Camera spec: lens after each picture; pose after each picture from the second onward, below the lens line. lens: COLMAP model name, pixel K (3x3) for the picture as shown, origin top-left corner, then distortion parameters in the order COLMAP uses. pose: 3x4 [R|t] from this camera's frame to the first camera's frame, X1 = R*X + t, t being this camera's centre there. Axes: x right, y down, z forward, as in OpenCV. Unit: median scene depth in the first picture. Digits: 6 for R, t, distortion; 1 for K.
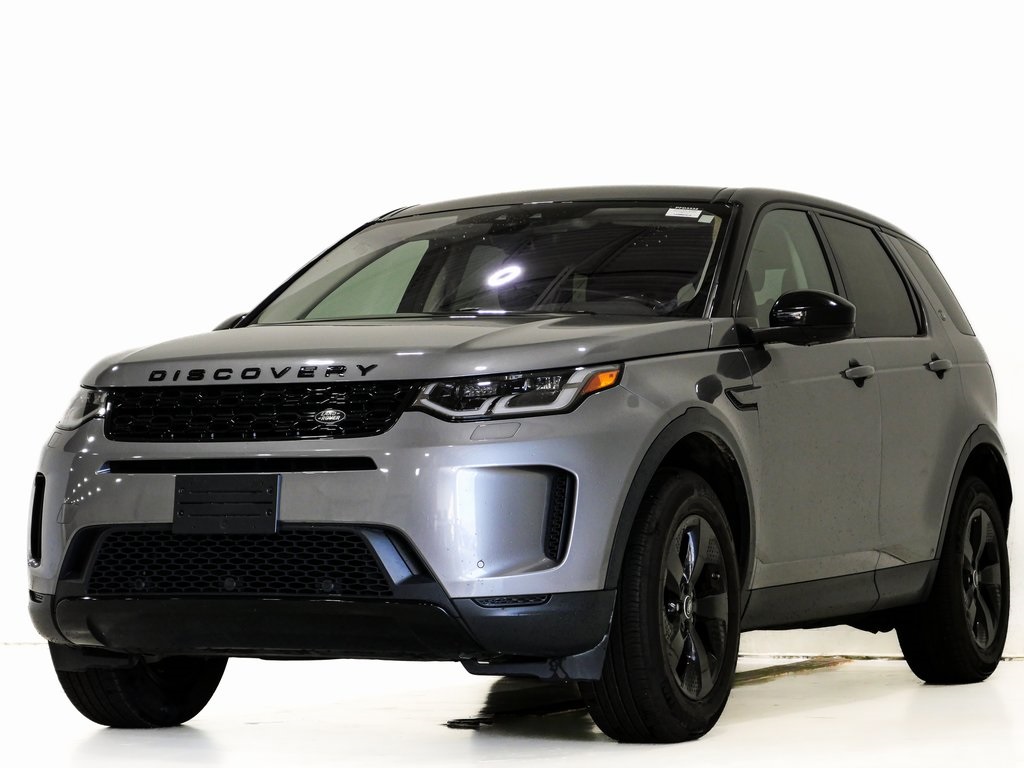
lens RADIAL K [[2926.2, 0, 510.5], [0, 2926.2, 383.0], [0, 0, 1]] dist [0.031847, 0.000000]
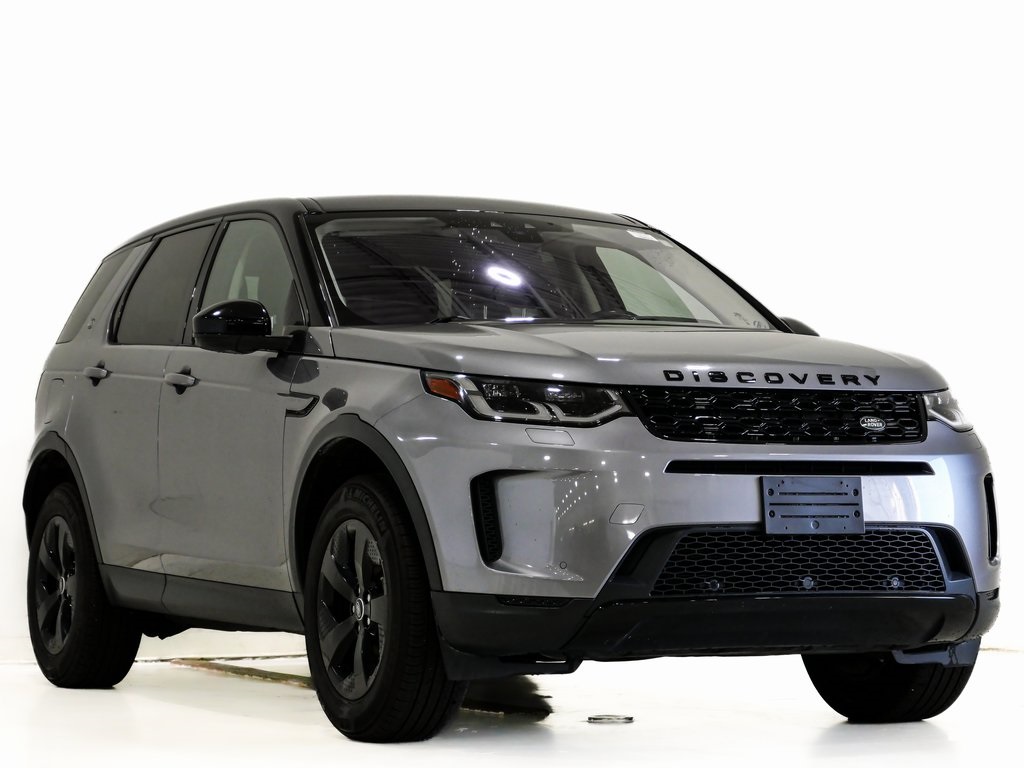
lens RADIAL K [[2926.2, 0, 510.3], [0, 2926.2, 385.1], [0, 0, 1]] dist [0.031847, 0.000000]
pose [[0.629887, 0.037942, 0.775759, -0.956333], [-0.035471, 0.999169, -0.020068, 0.023355], [-0.775876, -0.014876, 0.630710, 0.429903]]
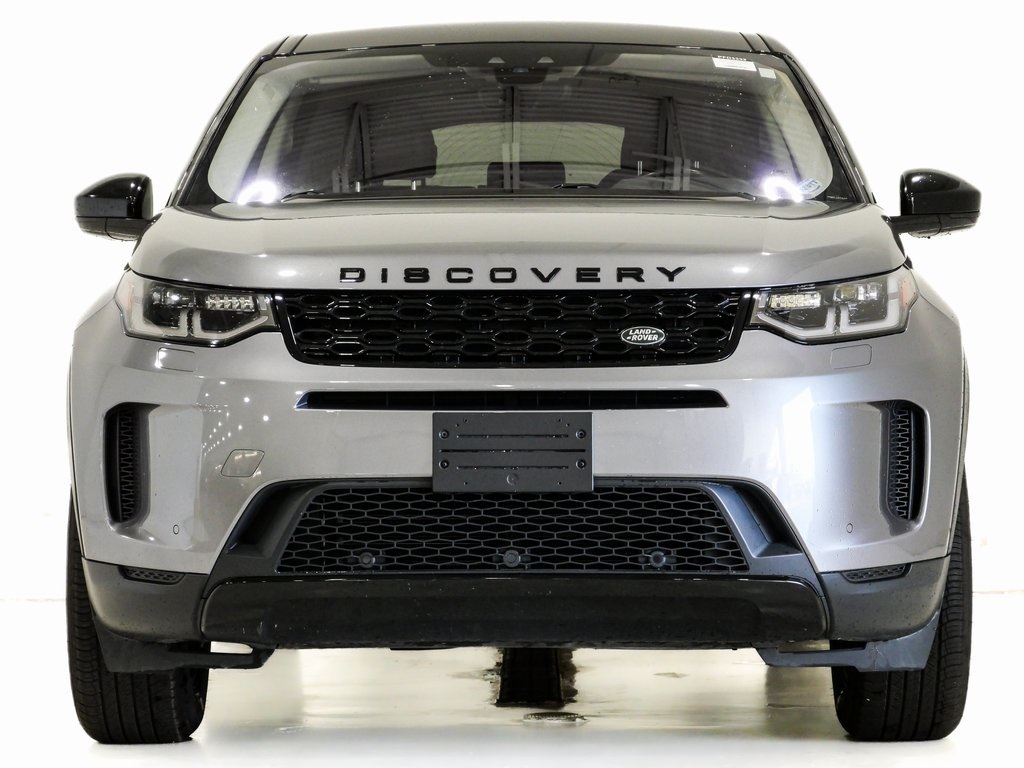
lens RADIAL K [[3518.7, 0, 511.2], [0, 3518.7, 382.4], [0, 0, 1]] dist [0.006435, 0.000000]
pose [[0.913094, -0.001206, 0.407748, -0.459371], [-0.018922, 0.998793, 0.045328, -0.016879], [-0.407311, -0.049104, 0.911969, 0.181040]]
